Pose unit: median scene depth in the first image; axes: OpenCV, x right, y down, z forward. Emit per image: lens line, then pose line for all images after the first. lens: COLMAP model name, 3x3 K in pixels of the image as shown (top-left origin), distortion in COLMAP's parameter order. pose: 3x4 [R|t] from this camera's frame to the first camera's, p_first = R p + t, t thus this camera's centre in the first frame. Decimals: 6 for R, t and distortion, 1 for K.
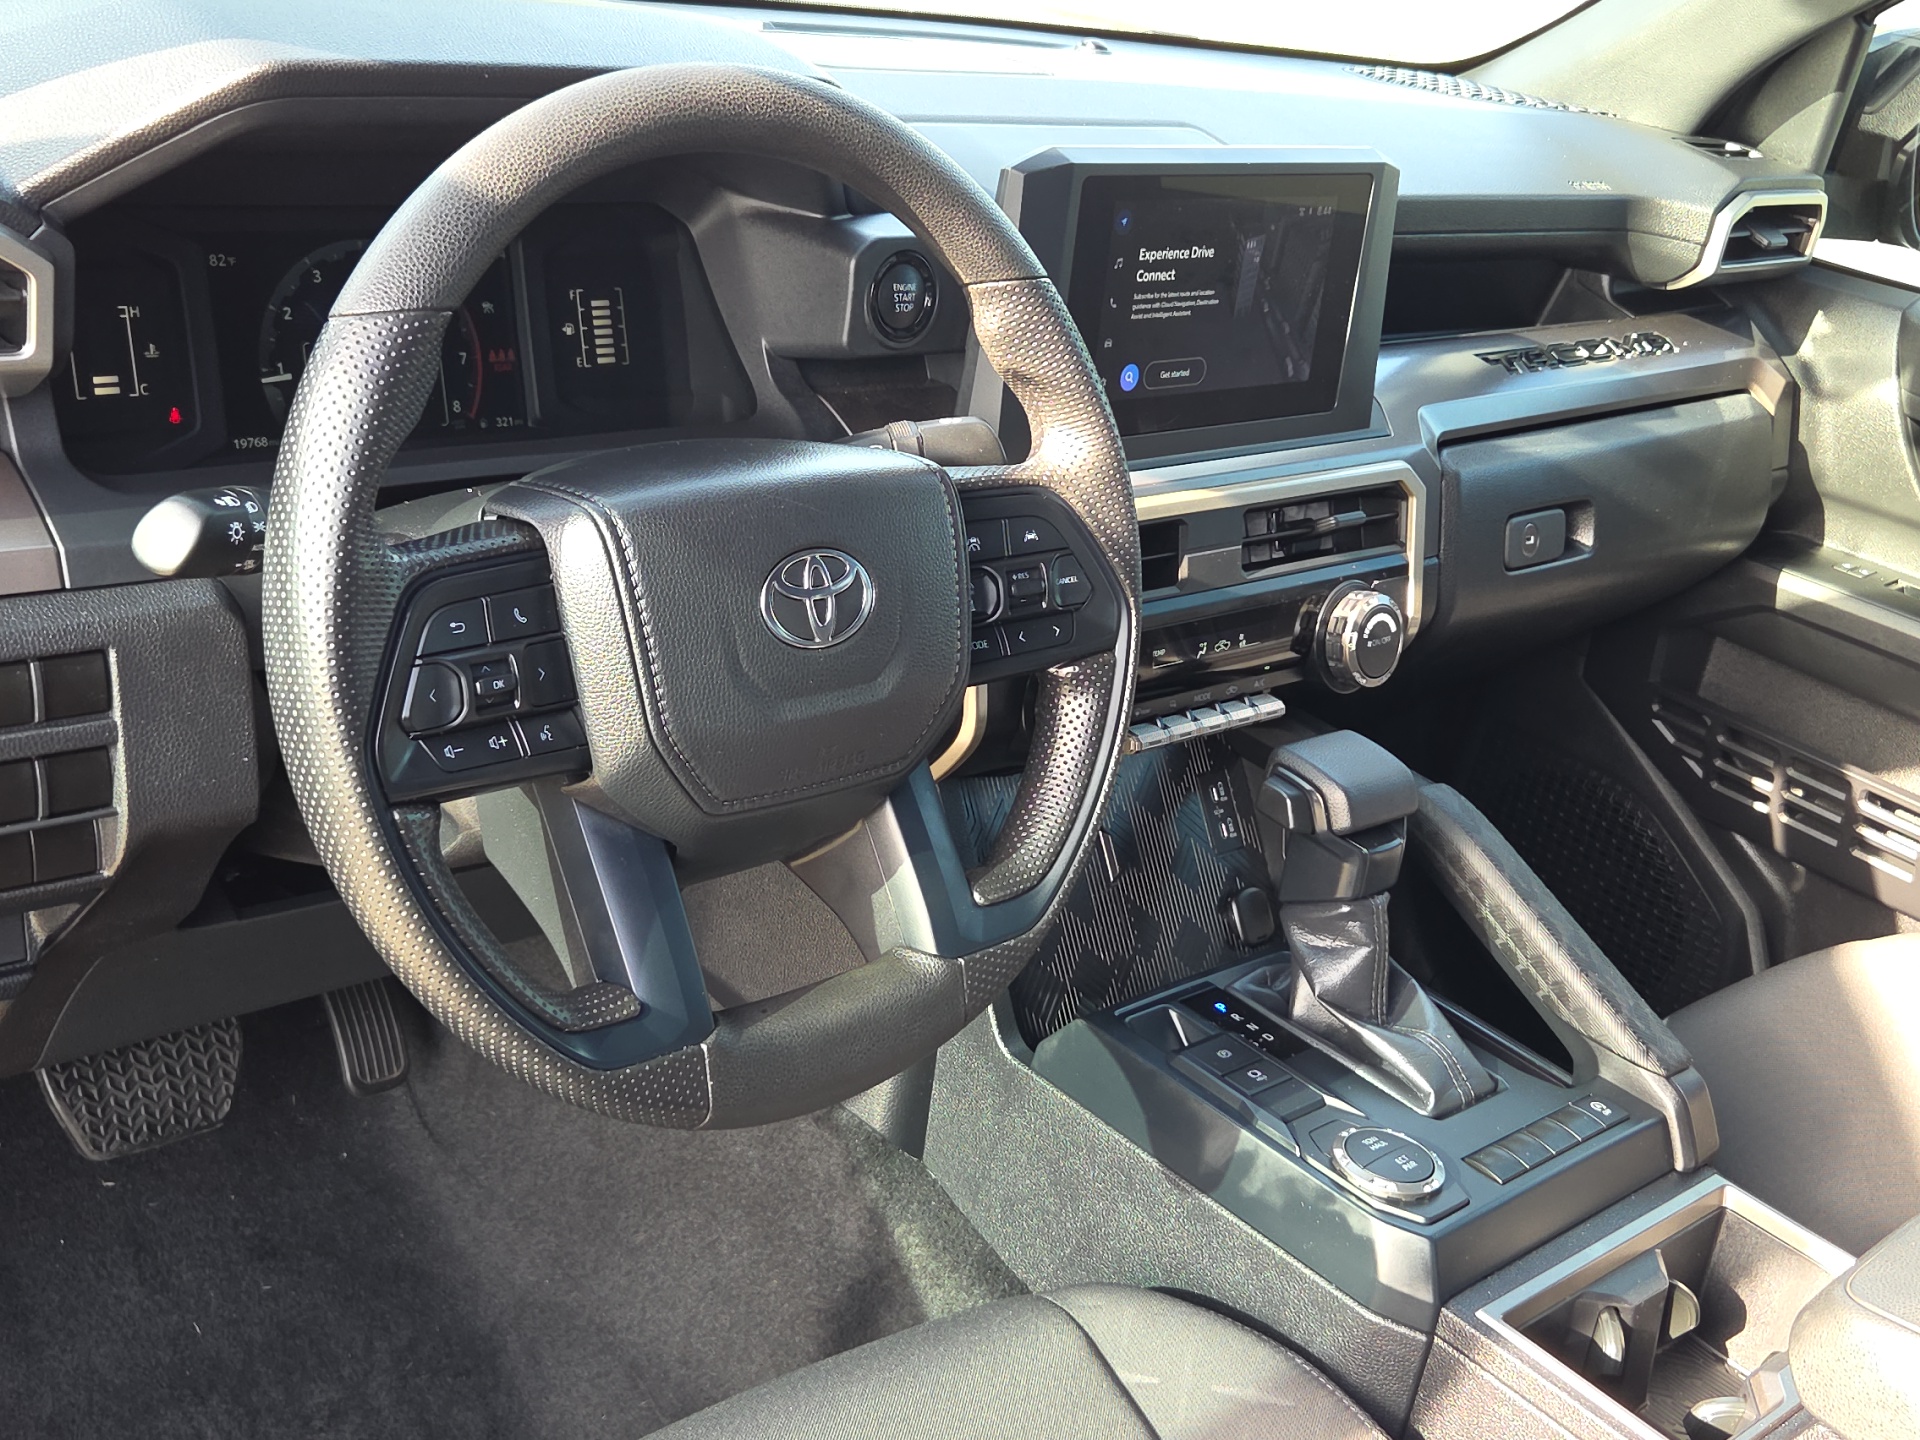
lens RADIAL K [[2316.6, 0, 962.0], [0, 2316.6, 708.4], [0, 0, 1]] dist [0.064243, 0.000000]
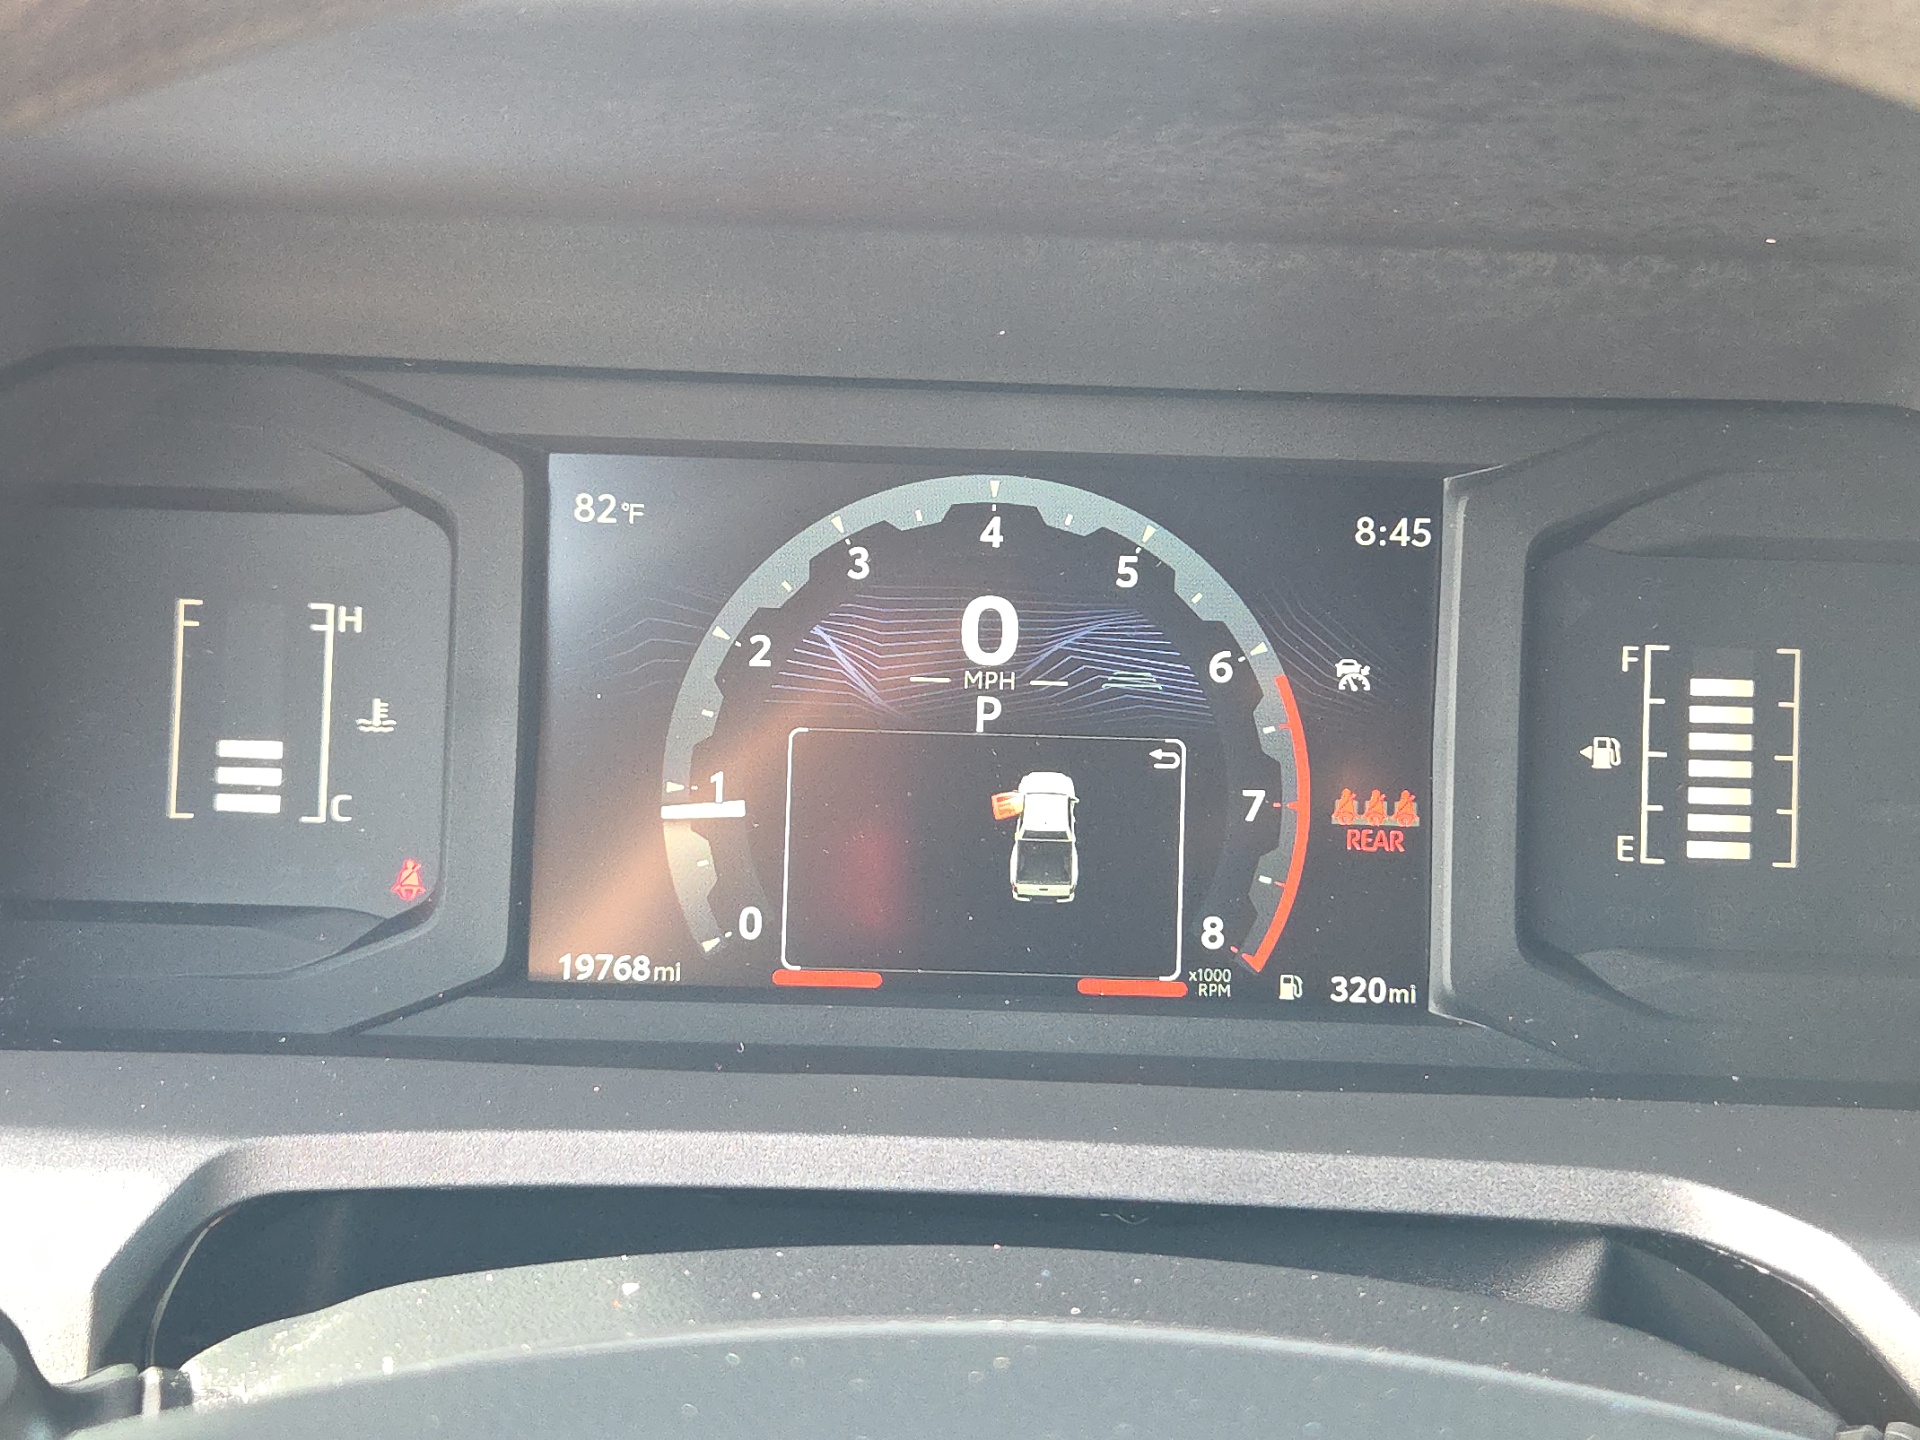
lens RADIAL K [[2407.9, 0, 975.4], [0, 2407.9, 705.7], [0, 0, 1]] dist [0.074995, 0.000000]
pose [[0.722325, 0.086692, -0.686099, 0.012259], [-0.186515, 0.979769, -0.072564, -0.118356], [0.665928, 0.180382, 0.723880, 0.630383]]
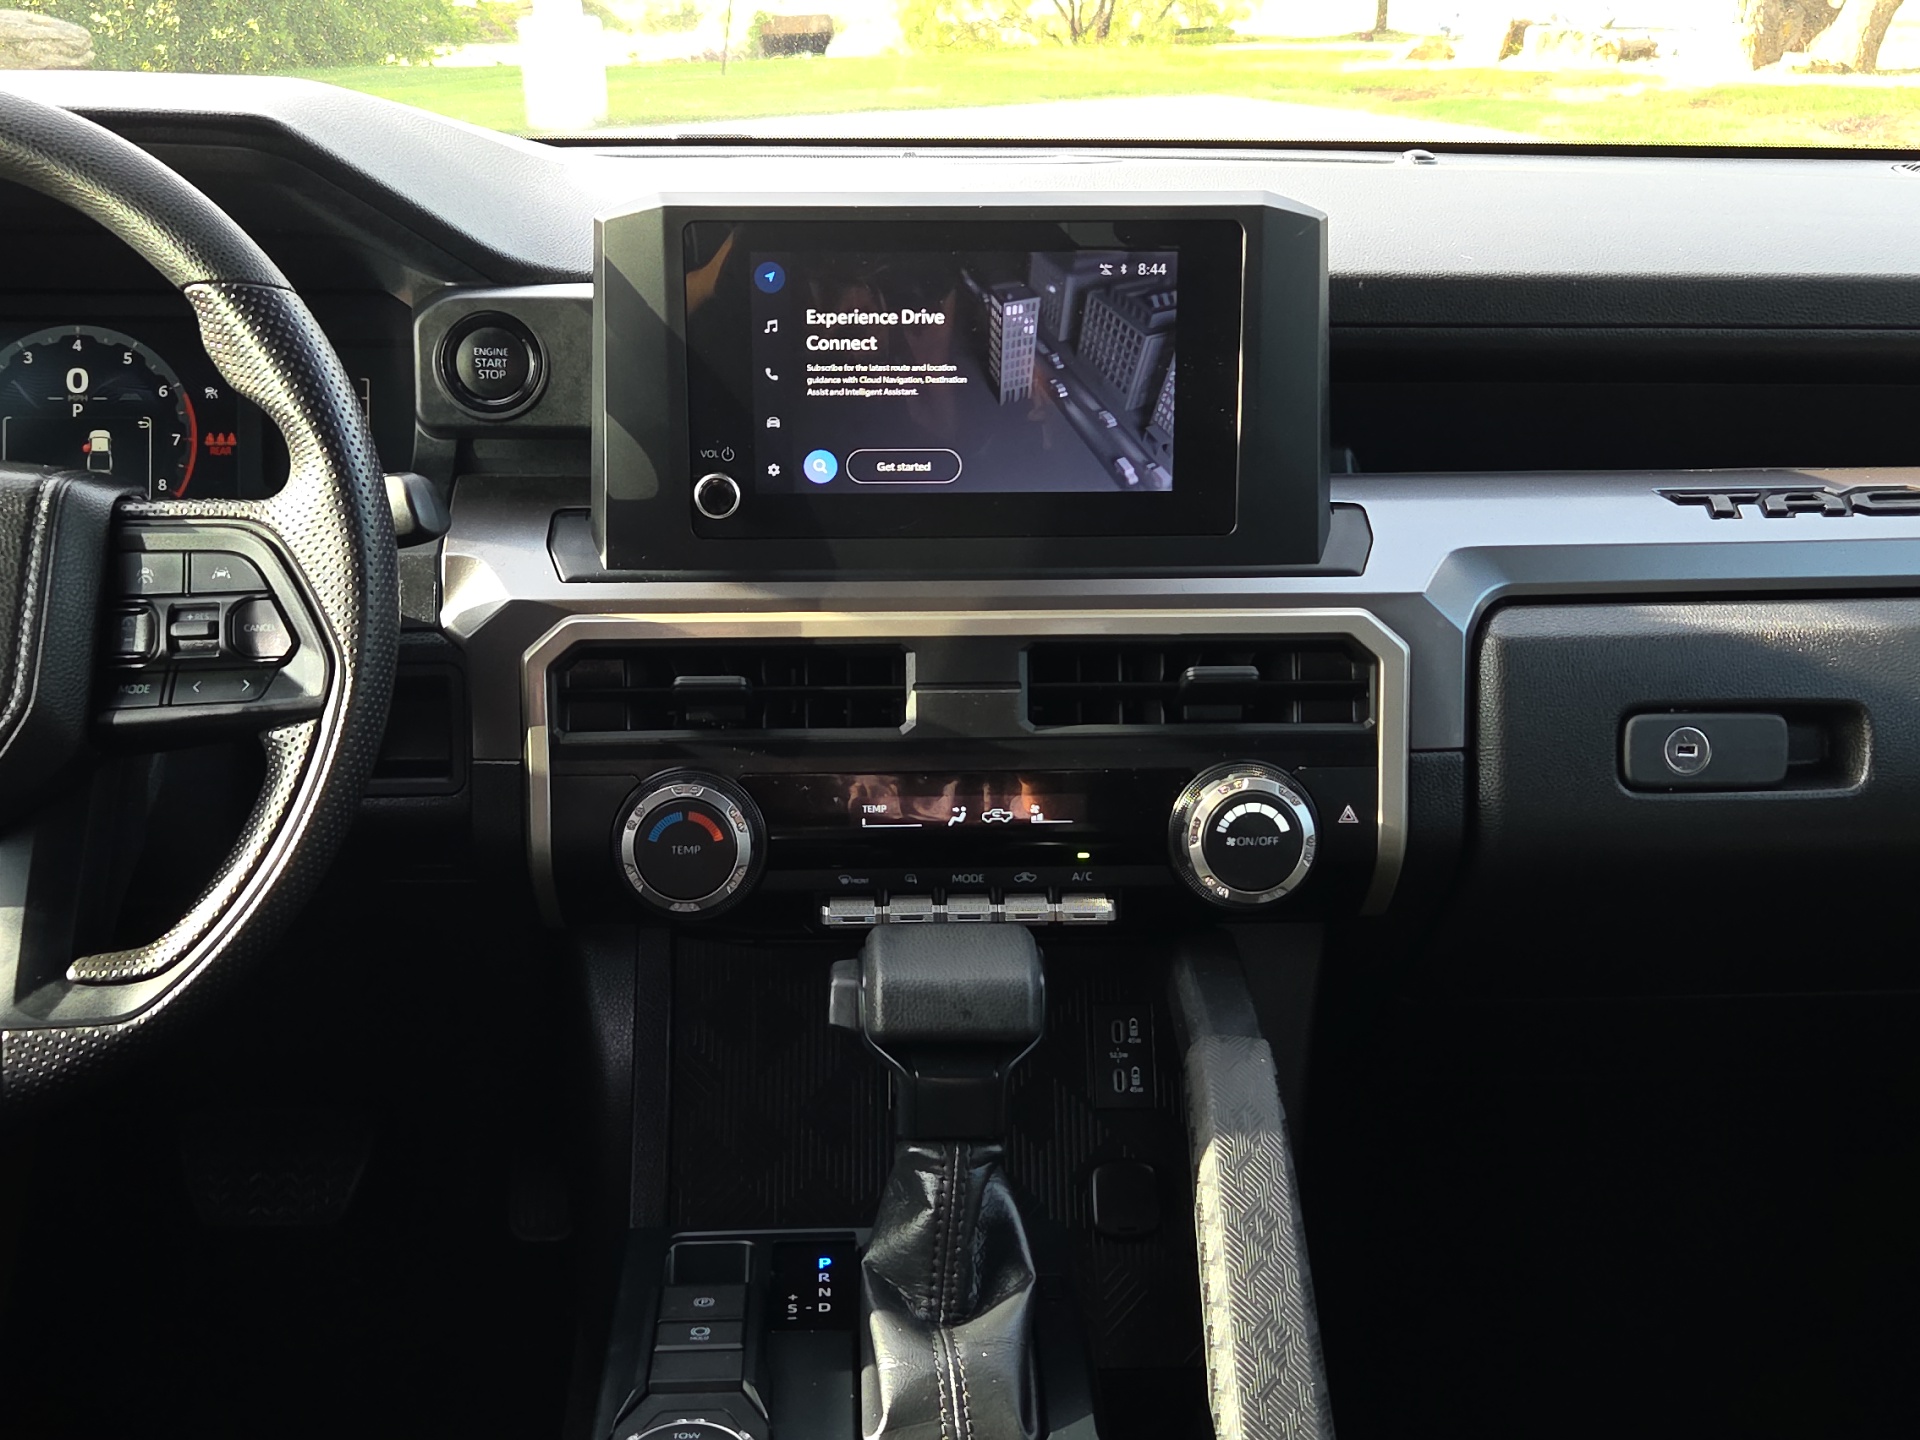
lens RADIAL K [[2316.6, 0, 968.9], [0, 2316.6, 701.5], [0, 0, 1]] dist [0.064243, 0.000000]
pose [[0.750638, 0.037575, -0.659645, 0.668811], [-0.143954, 0.983698, -0.107778, 0.022230], [0.644841, 0.175861, 0.743810, 0.434909]]
